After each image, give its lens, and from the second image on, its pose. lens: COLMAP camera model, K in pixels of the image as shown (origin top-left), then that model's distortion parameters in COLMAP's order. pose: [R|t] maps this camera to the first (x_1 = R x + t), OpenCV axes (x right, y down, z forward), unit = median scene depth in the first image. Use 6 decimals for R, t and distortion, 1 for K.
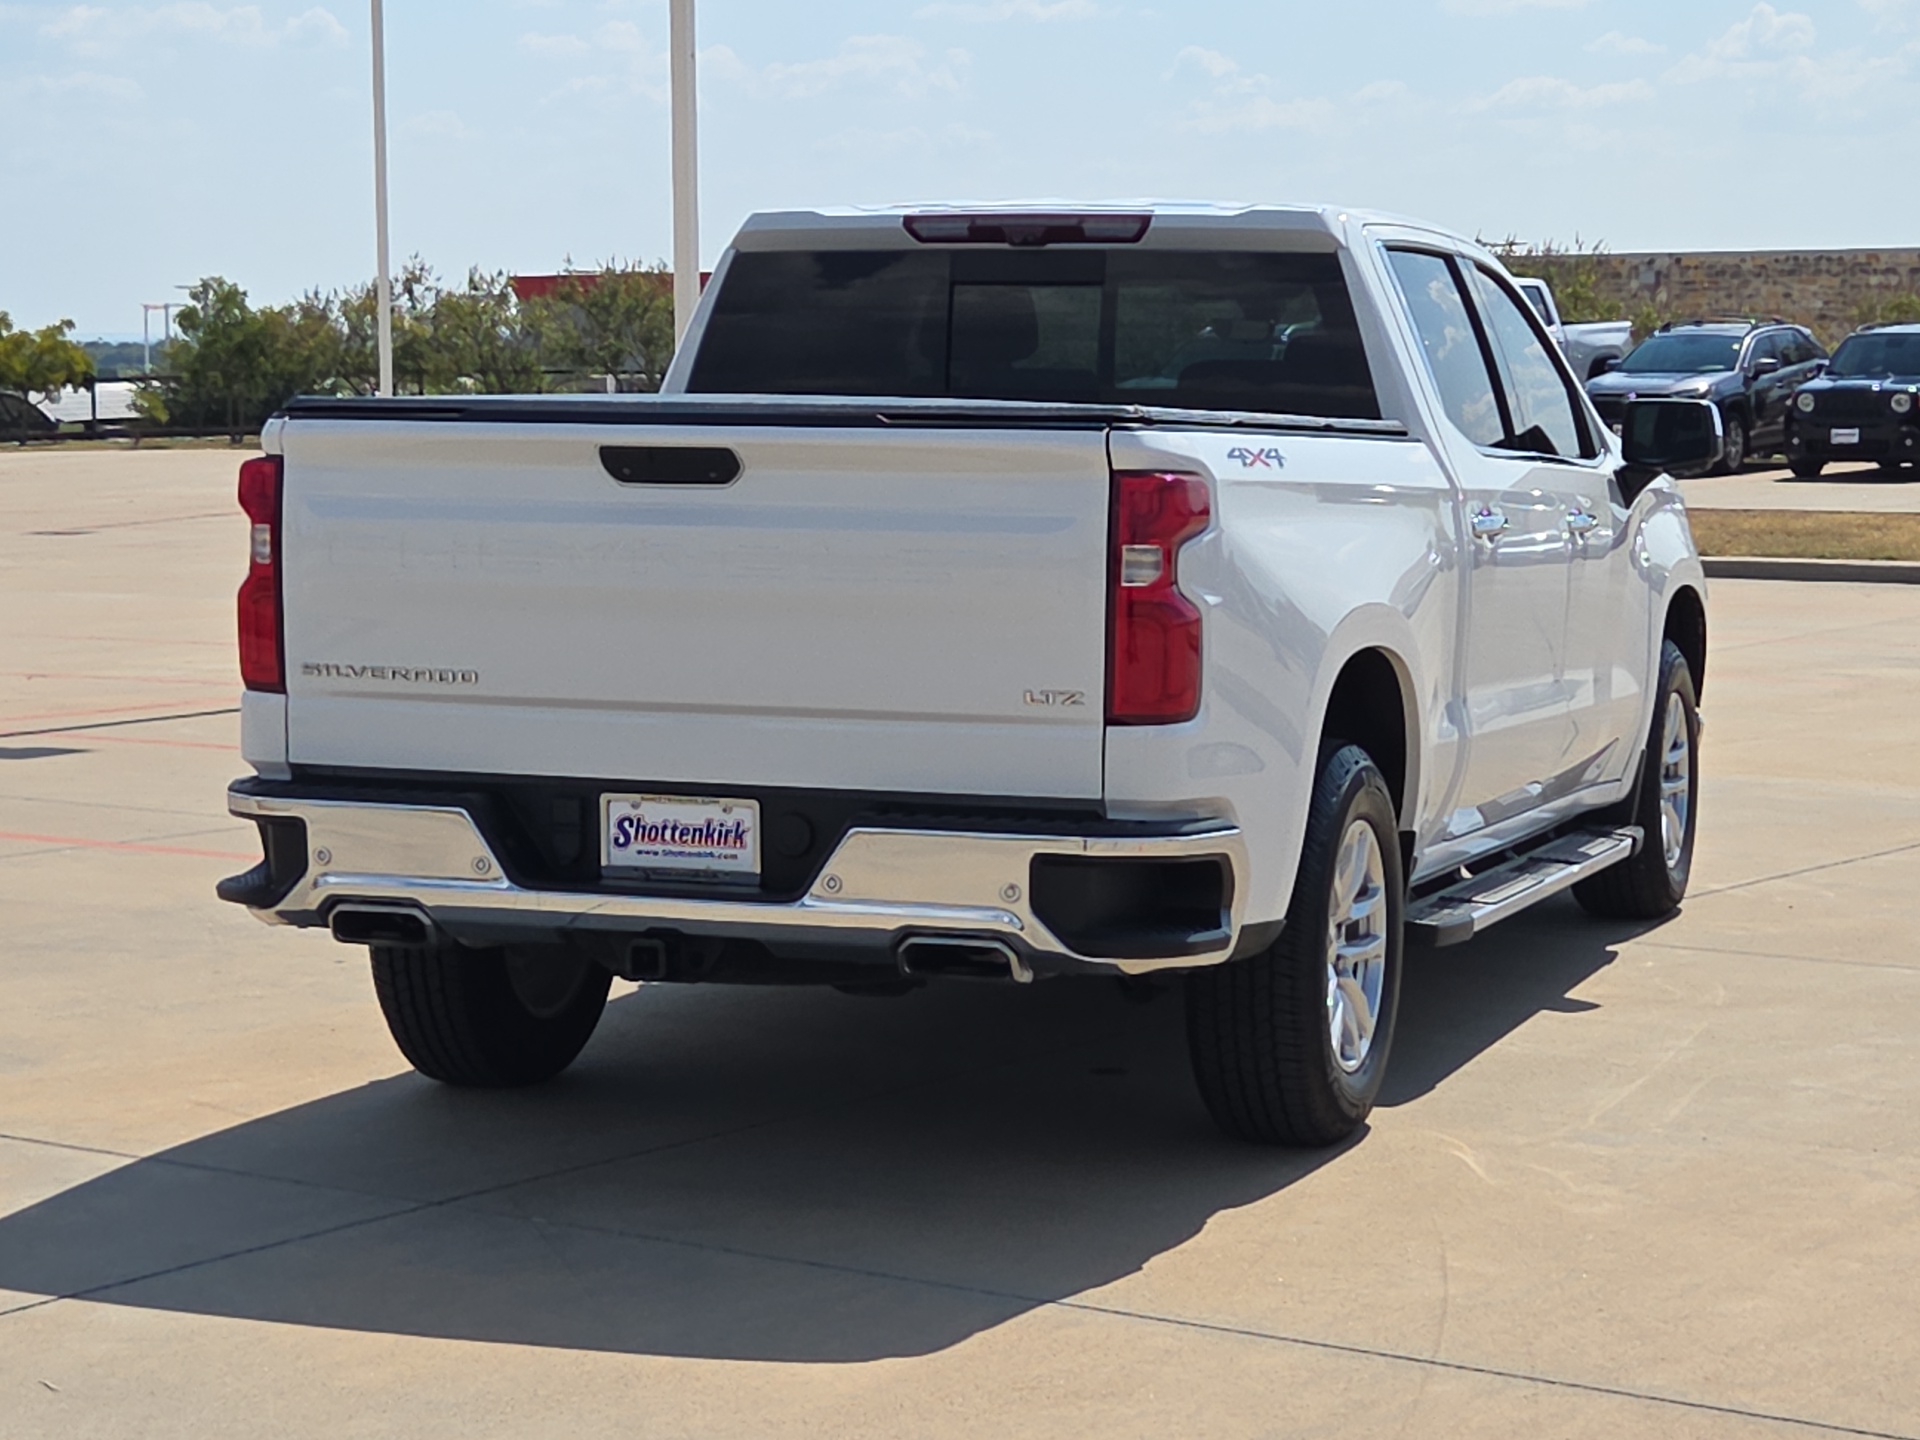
lens RADIAL K [[3997.1, 0, 968.2], [0, 3997.1, 720.1], [0, 0, 1]] dist [0.064026, 0.000000]
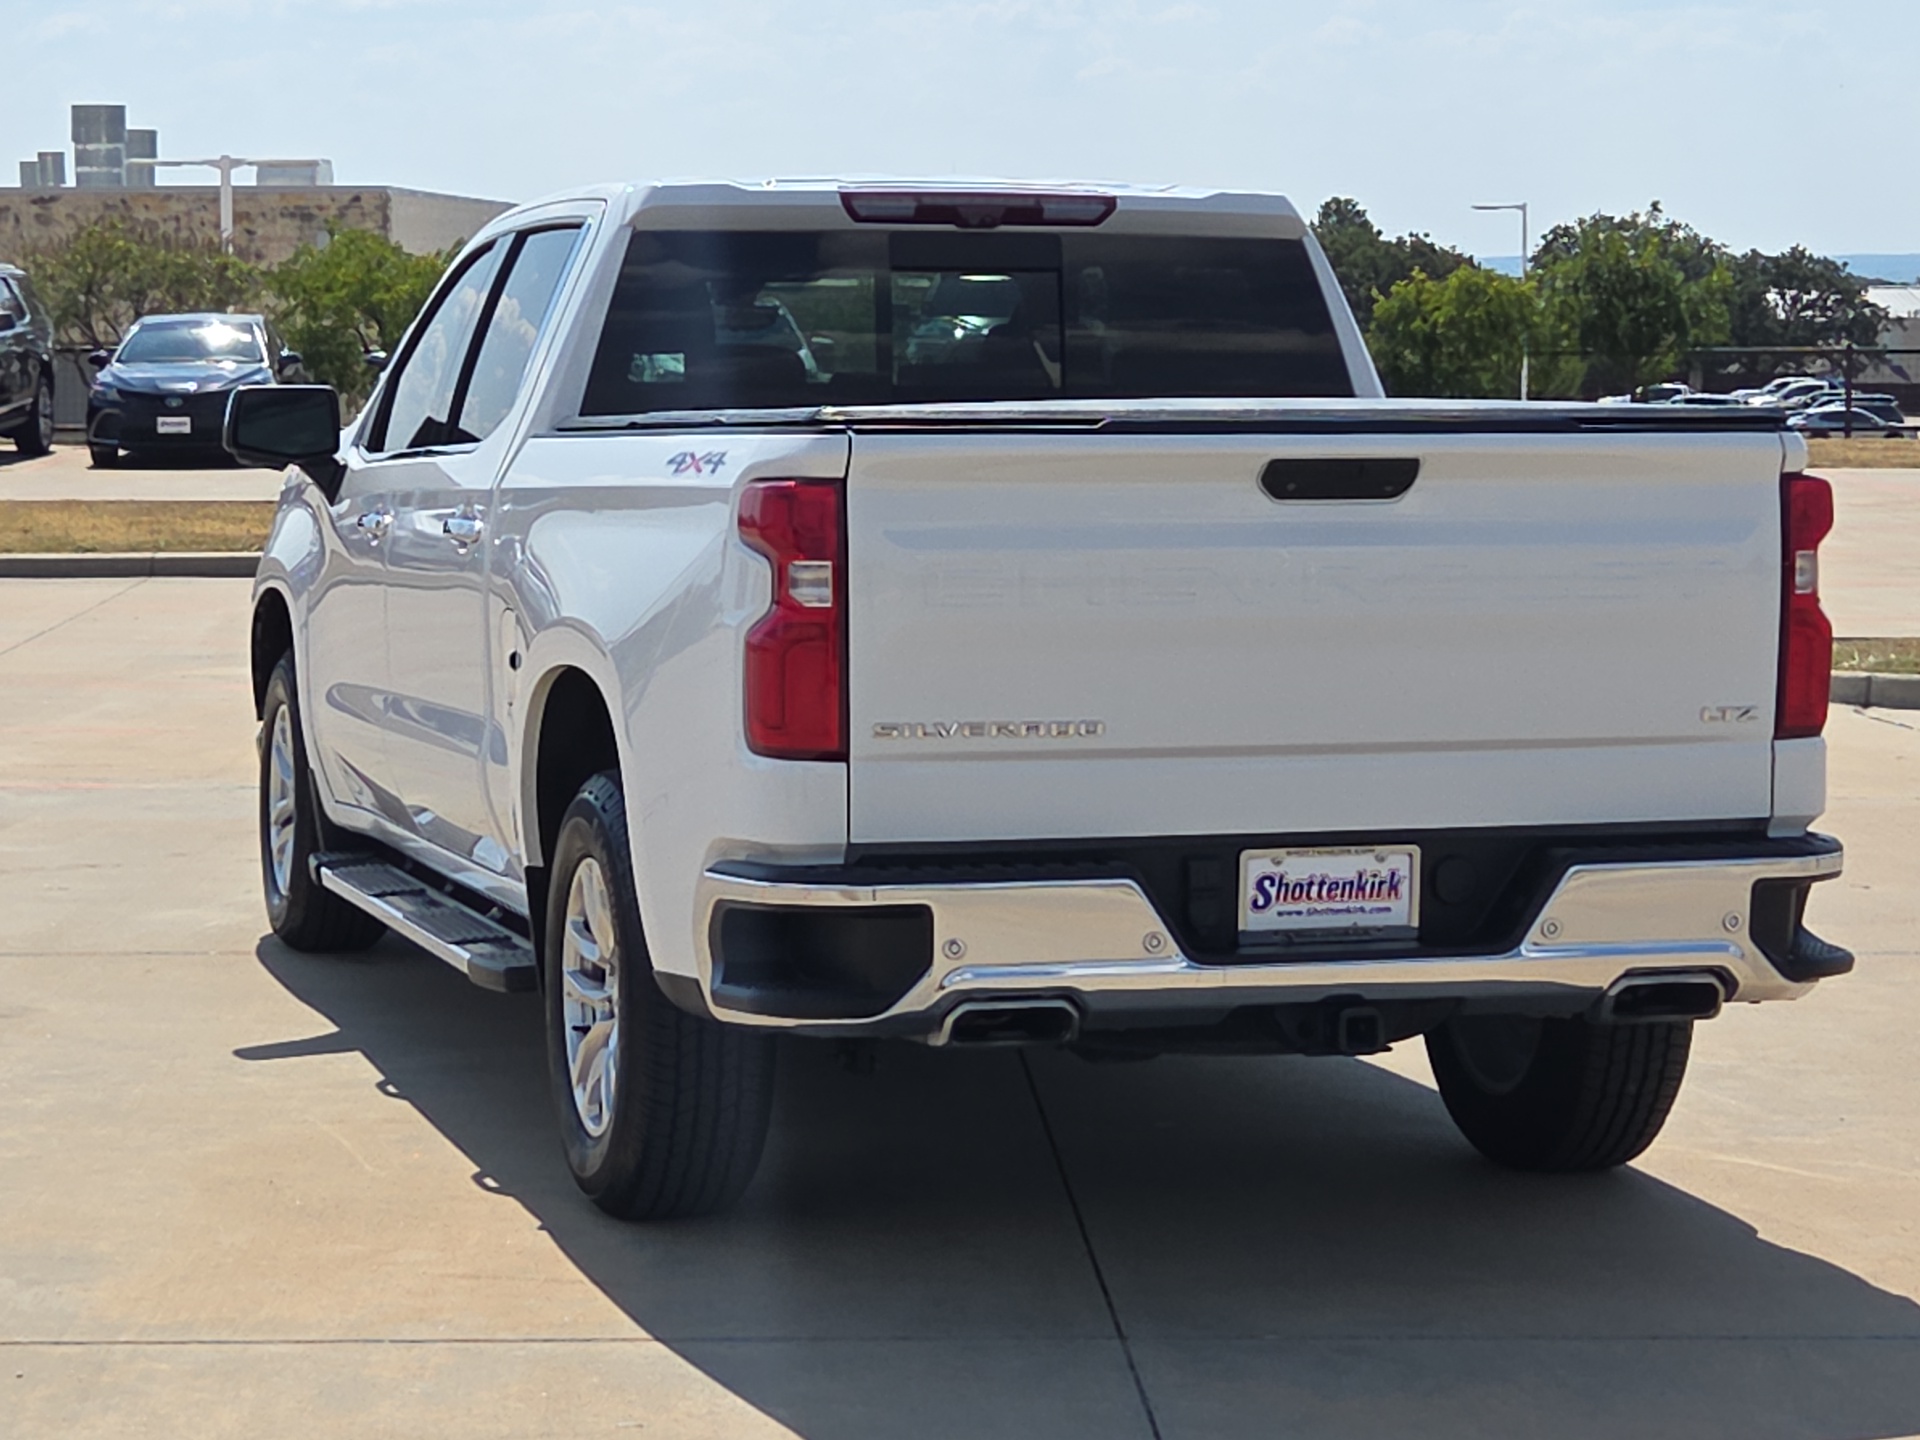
lens RADIAL K [[4489.9, 0, 962.5], [0, 4489.9, 737.8], [0, 0, 1]] dist [0.070882, 0.000000]
pose [[0.812464, -0.054464, 0.580462, -0.717037], [0.054064, 0.998375, 0.018003, -0.027889], [-0.580499, 0.016755, 0.814088, 0.225473]]
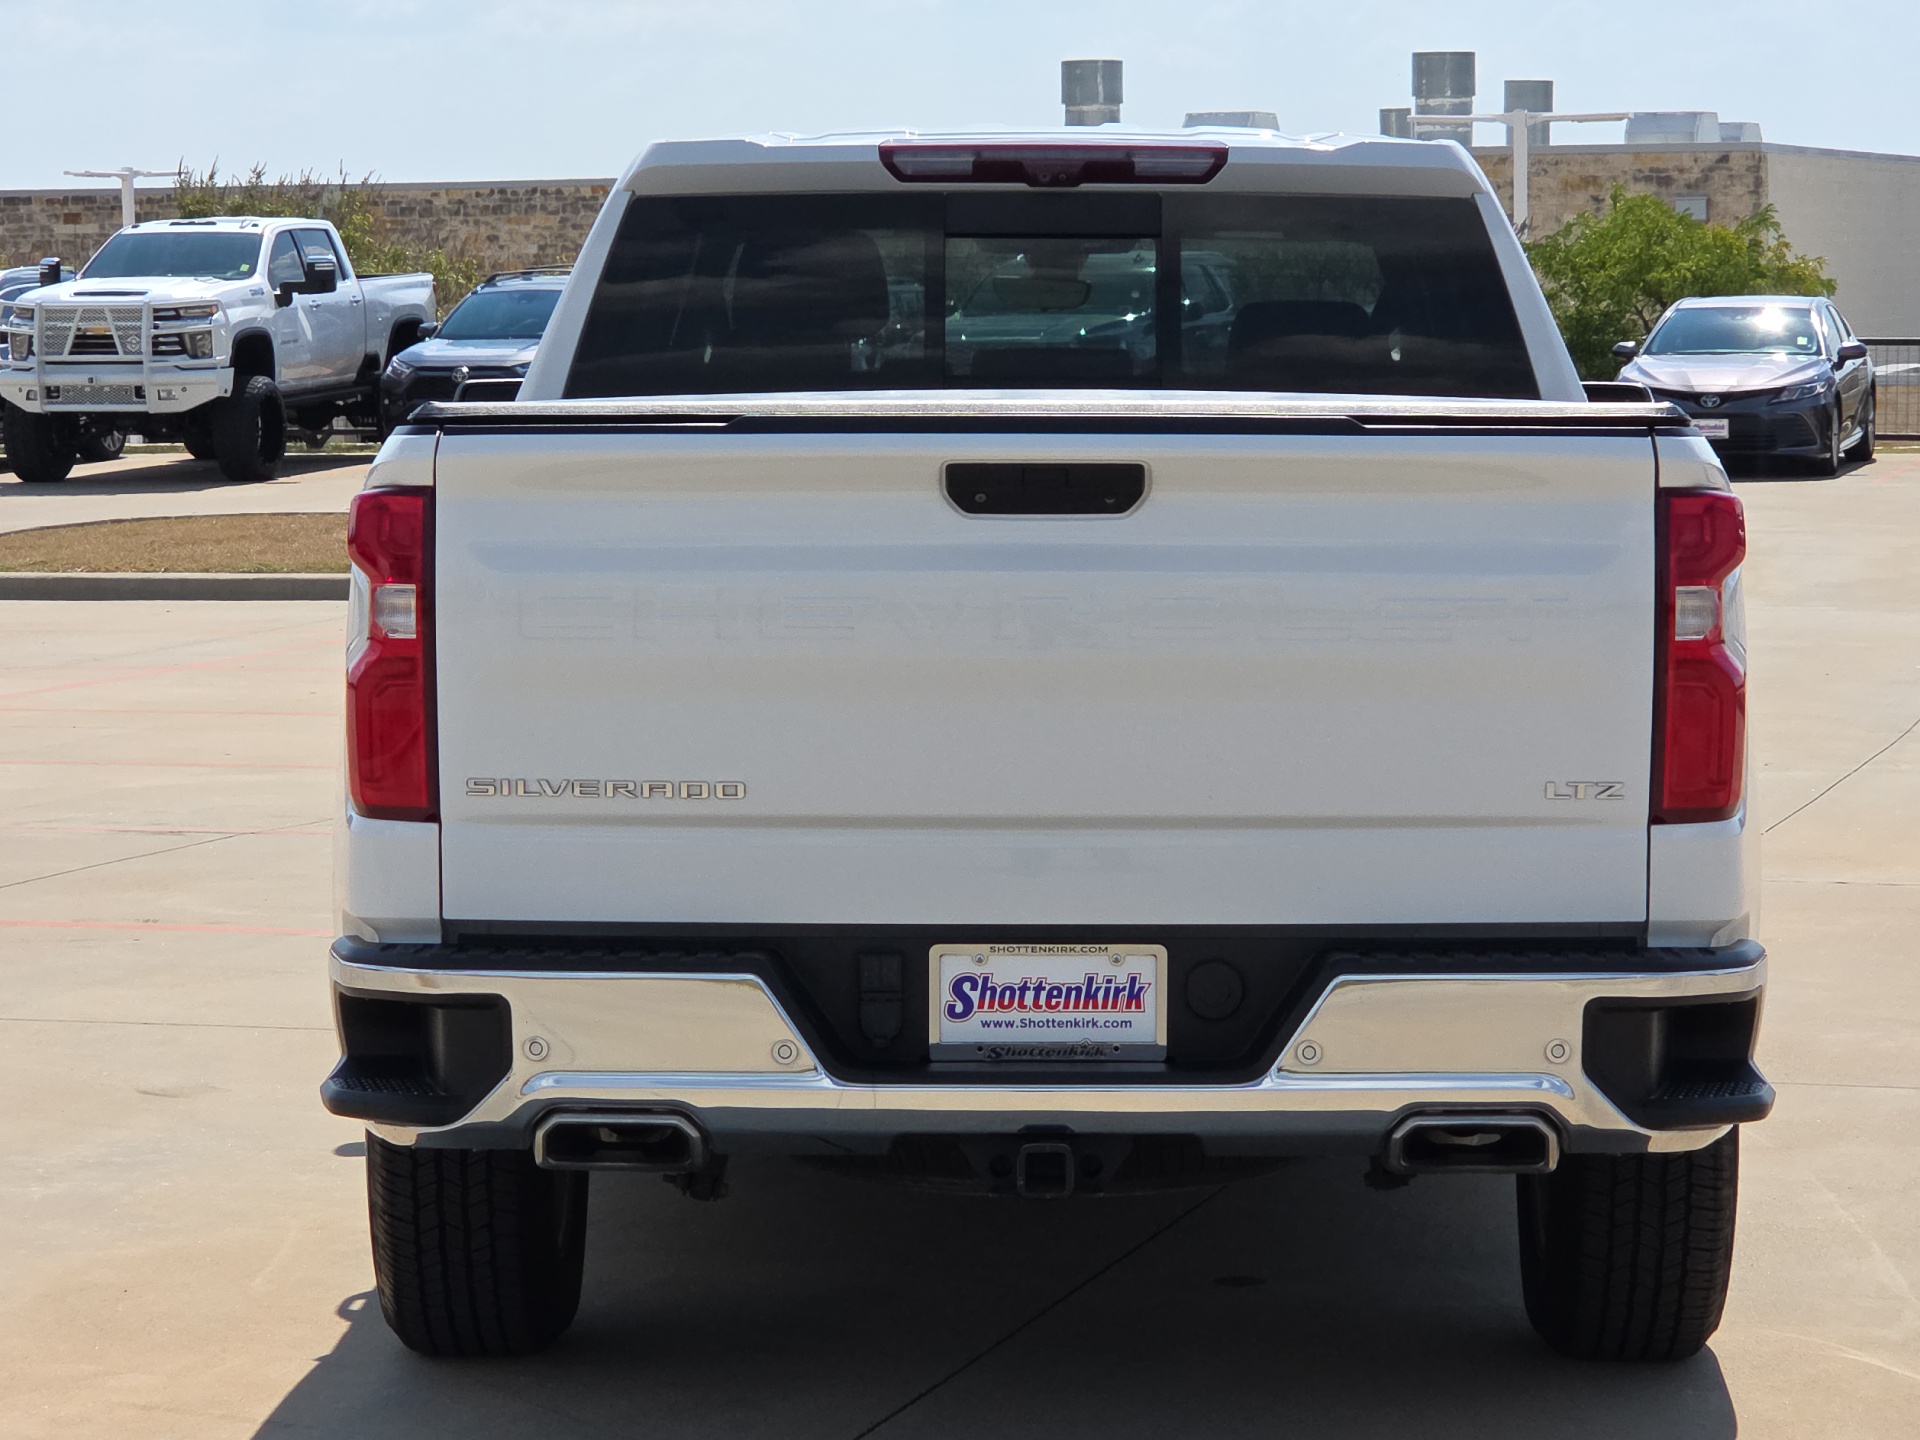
lens RADIAL K [[5411.1, 0, 964.0], [0, 5411.1, 719.7], [0, 0, 1]] dist [-0.718159, 0.000000]
pose [[0.951745, -0.029357, 0.305484, -0.381919], [0.034158, 0.999362, -0.010383, -0.011940], [-0.304984, 0.020317, 0.952141, 0.070099]]
